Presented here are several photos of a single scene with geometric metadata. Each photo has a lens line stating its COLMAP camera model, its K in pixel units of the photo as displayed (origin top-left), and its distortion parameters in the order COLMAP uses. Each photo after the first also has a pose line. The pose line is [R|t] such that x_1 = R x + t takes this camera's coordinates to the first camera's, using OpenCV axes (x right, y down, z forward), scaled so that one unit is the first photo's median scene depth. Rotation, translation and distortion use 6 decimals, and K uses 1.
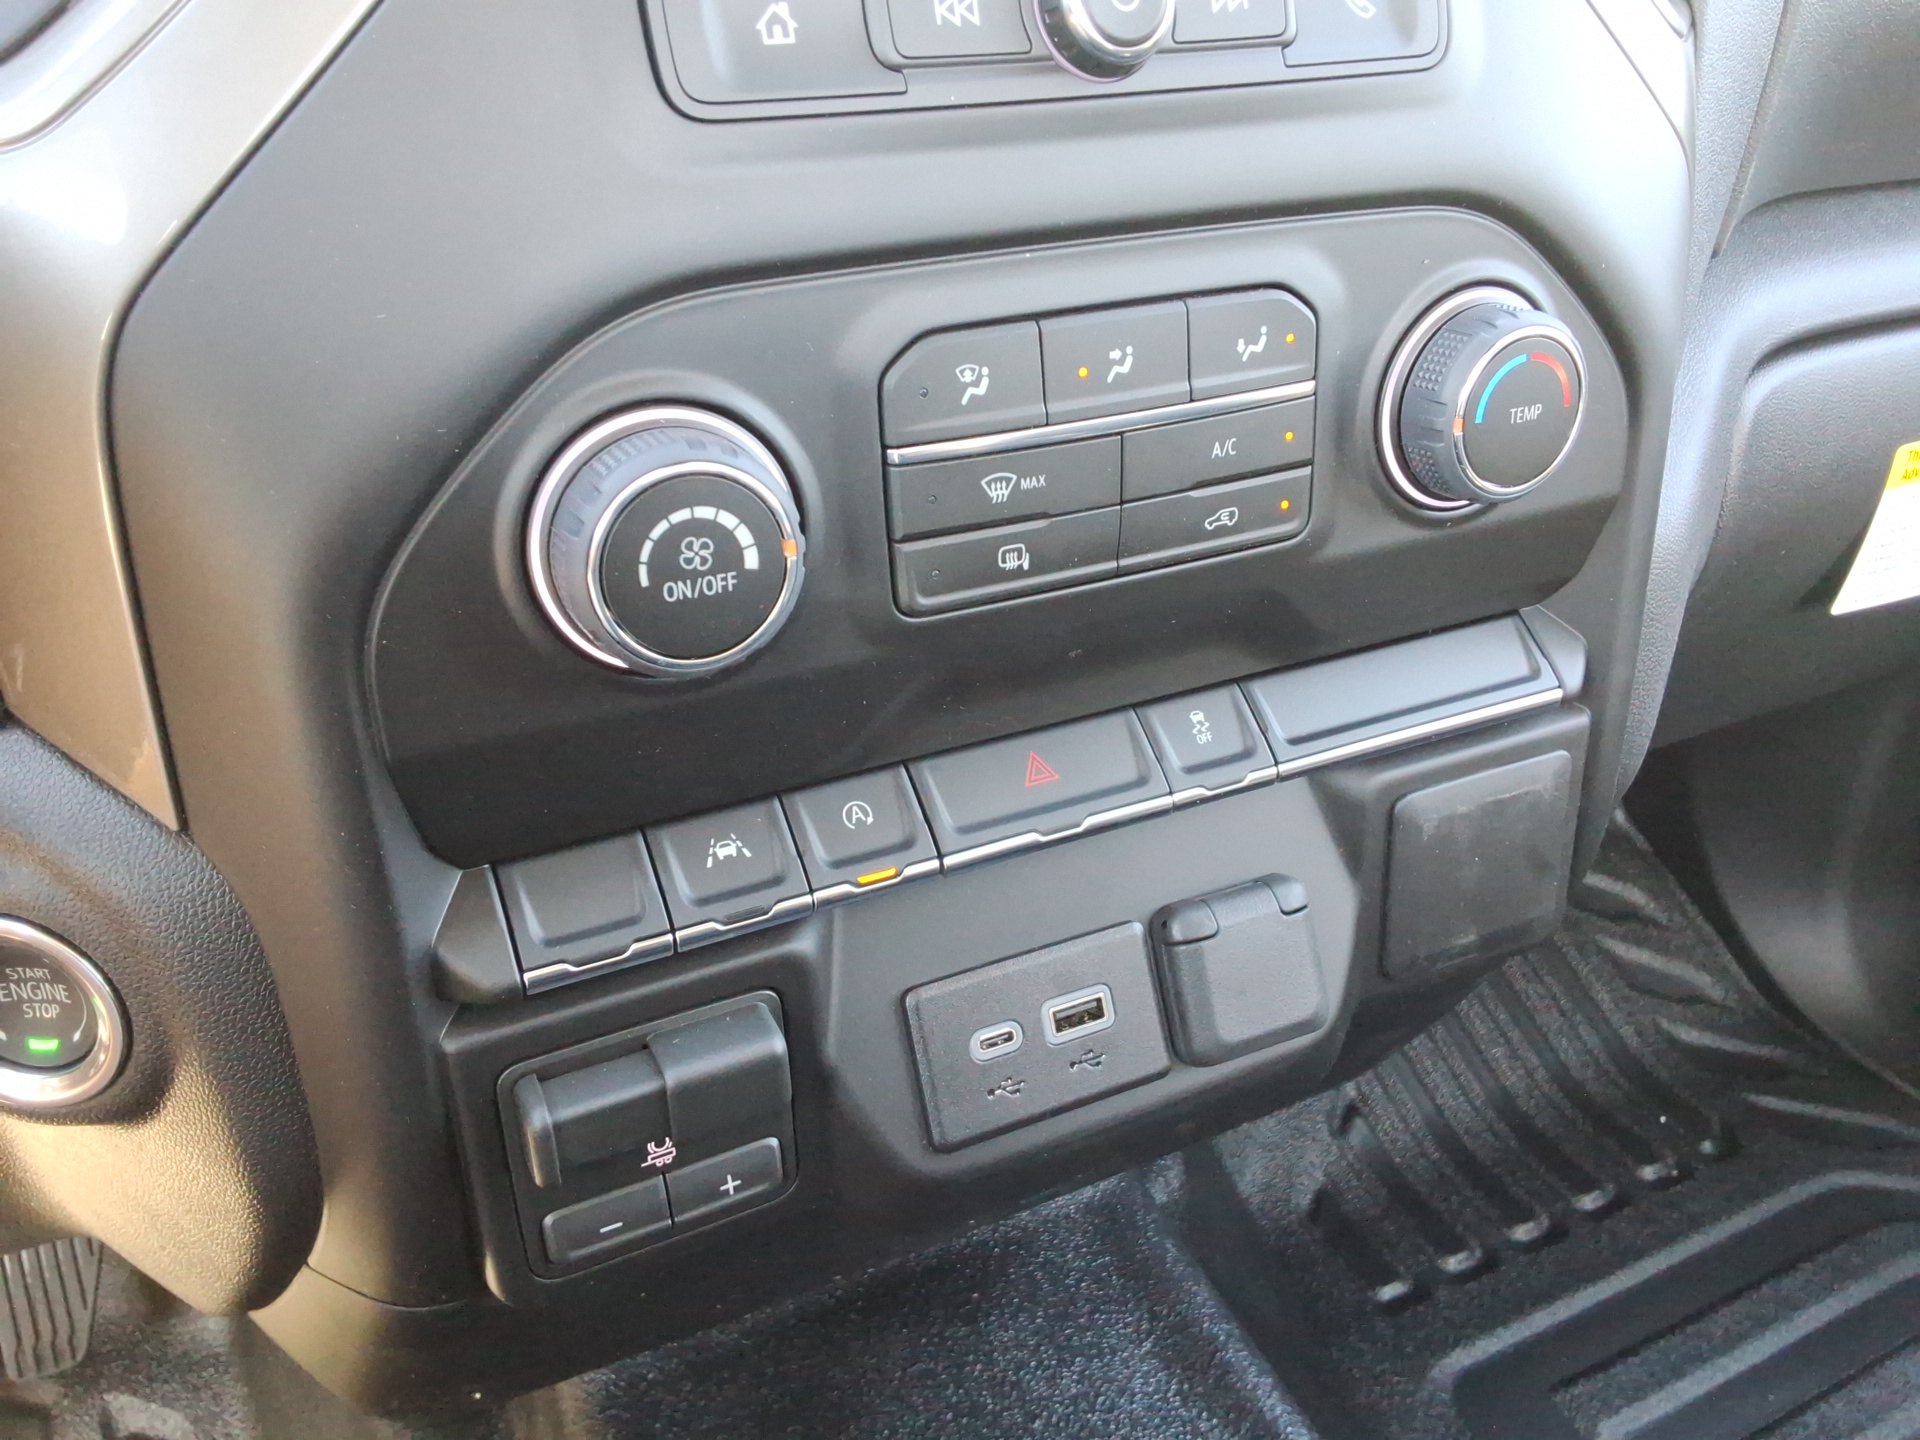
lens RADIAL K [[1539.7, 0, 962.8], [0, 1539.7, 718.2], [0, 0, 1]] dist [0.079374, -0.123852]
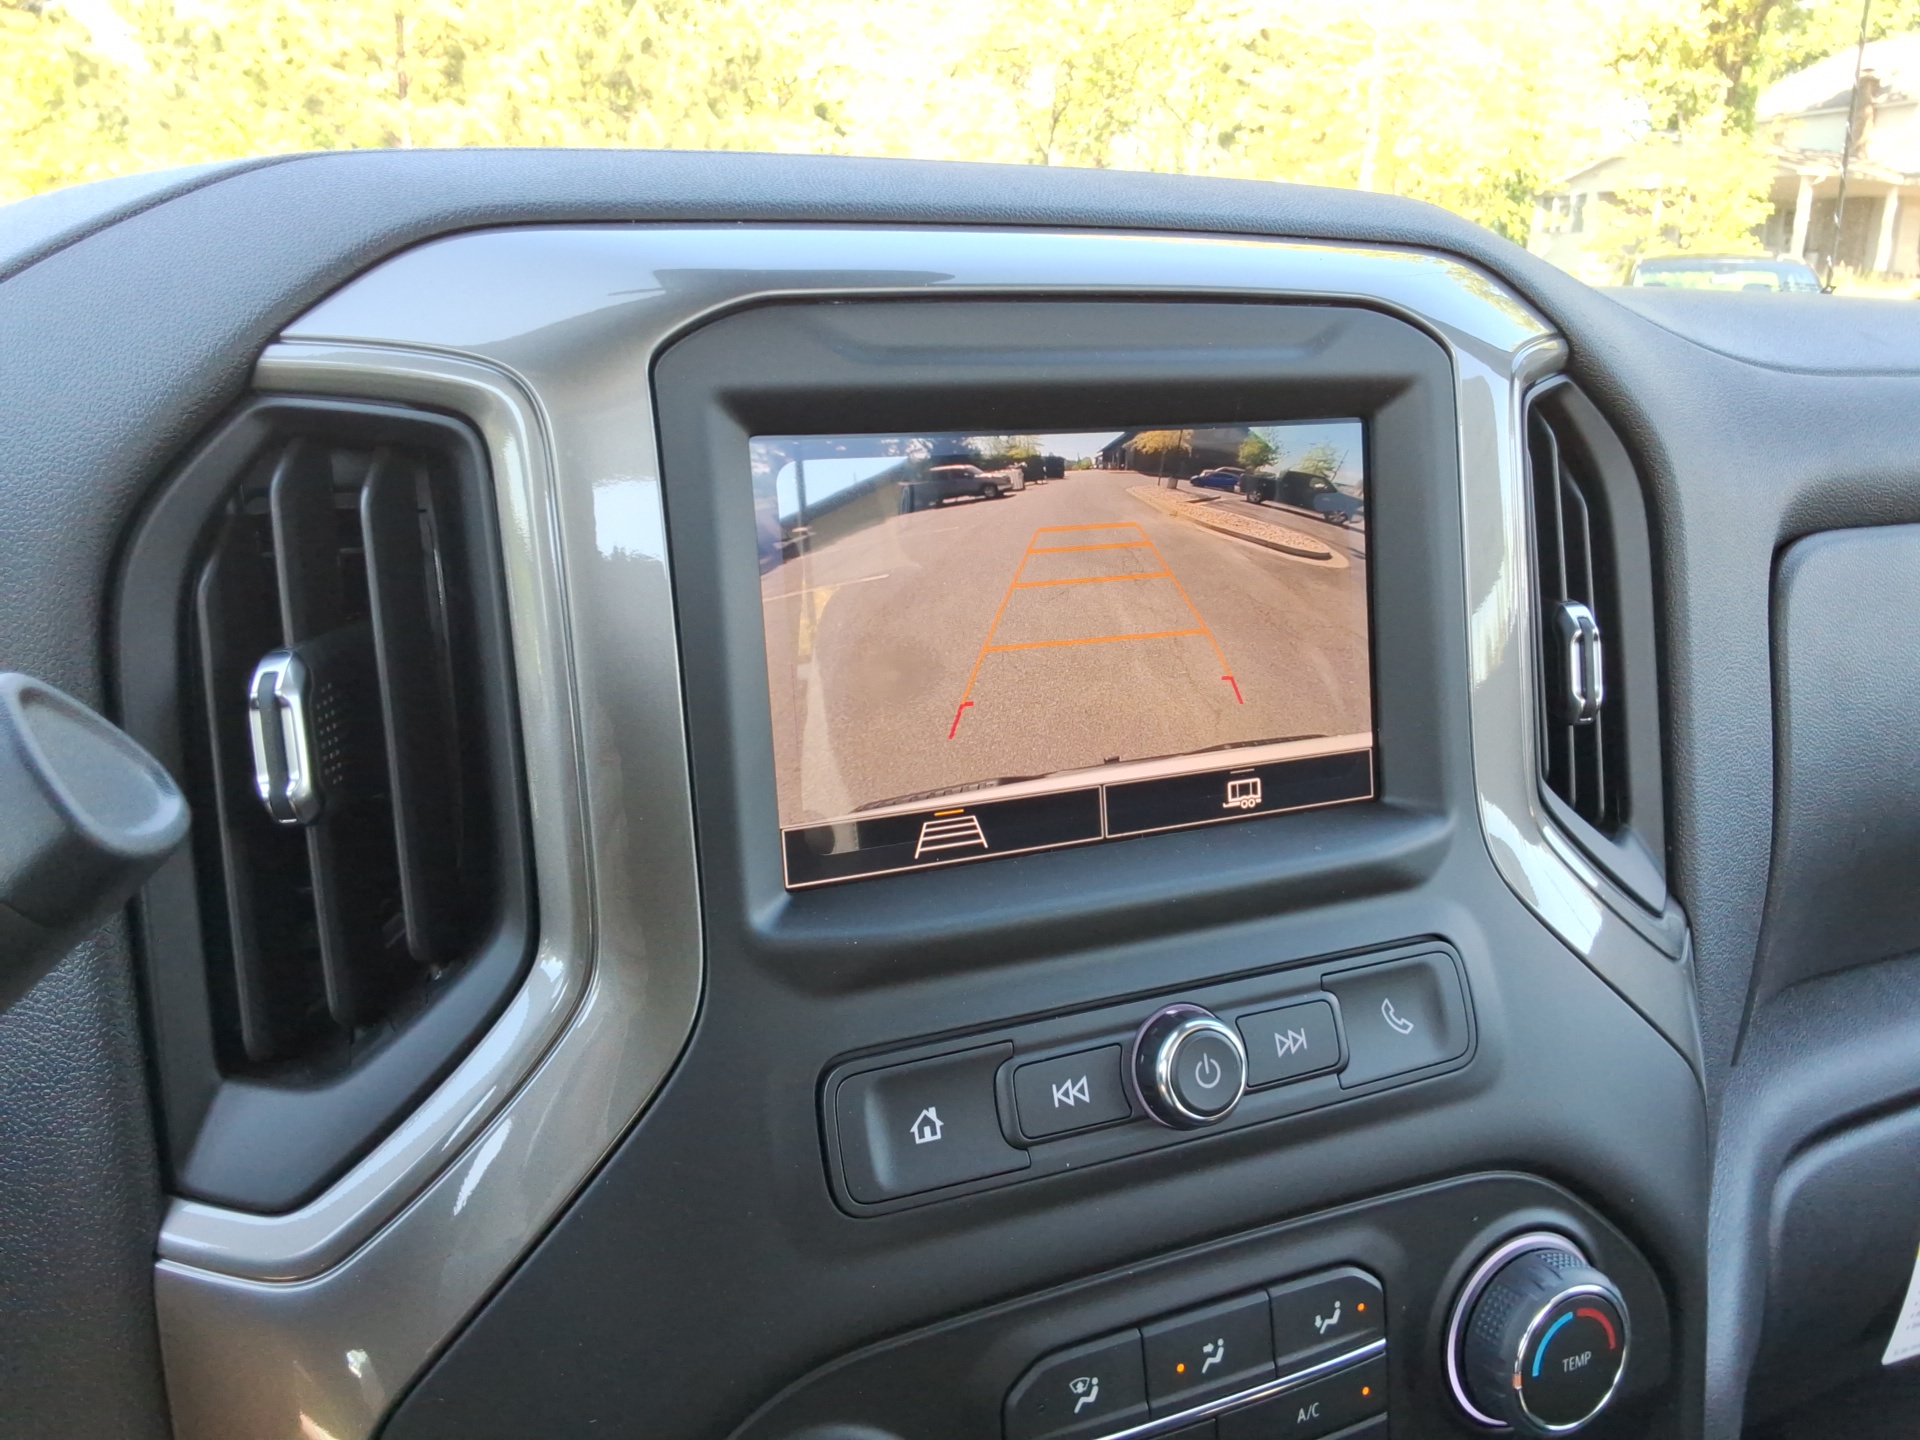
lens RADIAL K [[1539.7, 0, 975.1], [0, 1539.7, 717.9], [0, 0, 1]] dist [0.079374, -0.123852]
pose [[0.999810, 0.002735, -0.019325, -0.049090], [-0.007832, 0.963127, -0.268932, -0.357452], [0.017877, 0.269032, 0.962965, -0.212158]]
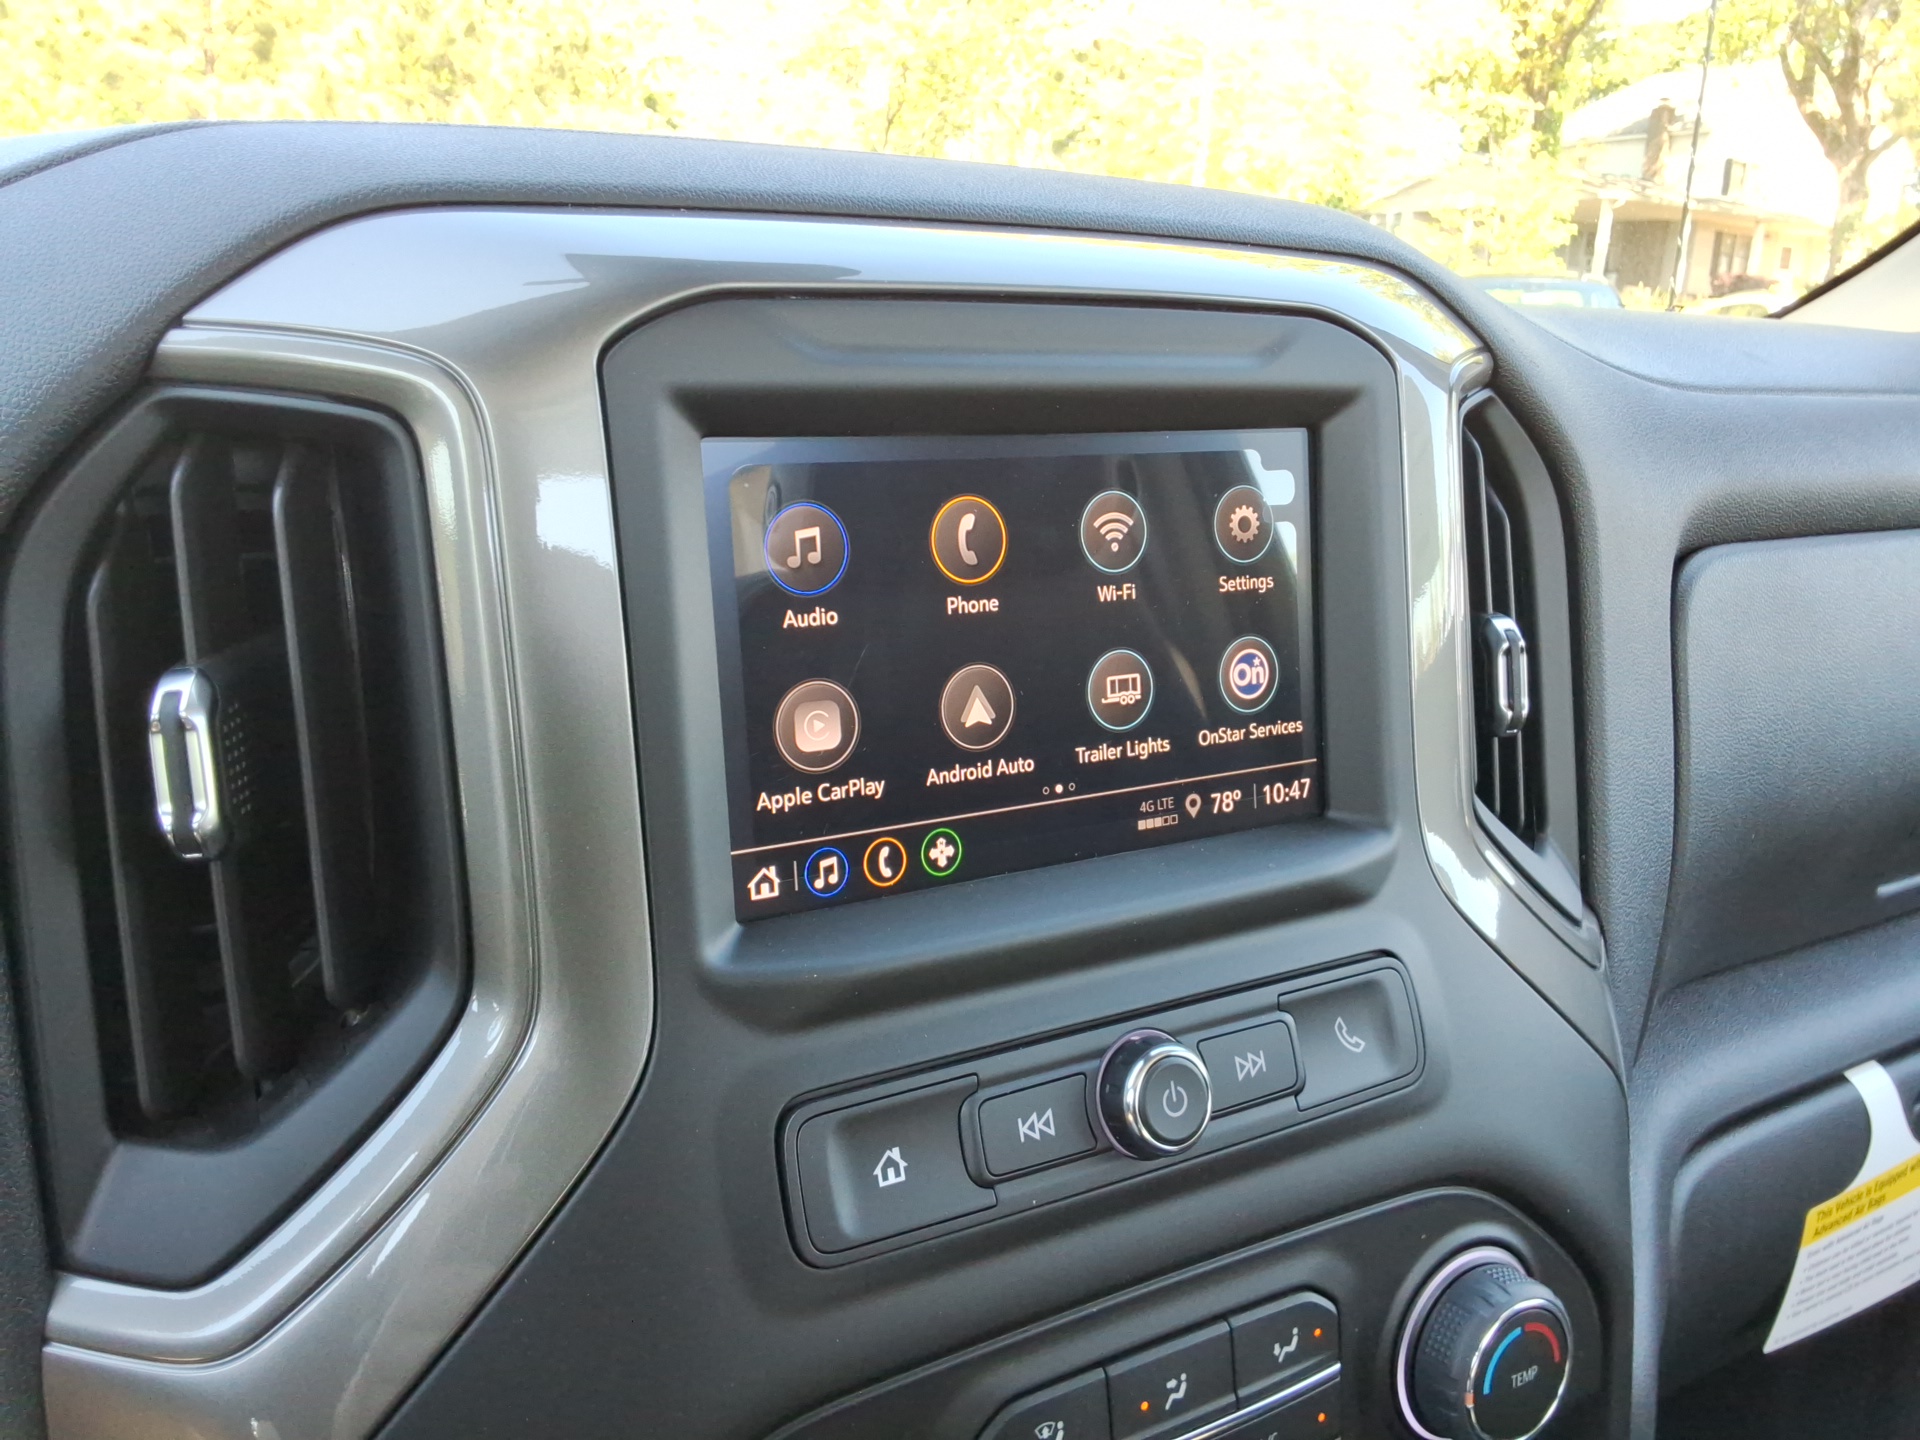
lens RADIAL K [[1539.7, 0, 967.2], [0, 1539.7, 716.1], [0, 0, 1]] dist [0.079374, -0.123852]
pose [[0.996635, -0.000439, 0.081969, -0.130958], [0.022618, 0.962637, -0.269849, -0.381305], [-0.078788, 0.270795, 0.959407, -0.168215]]
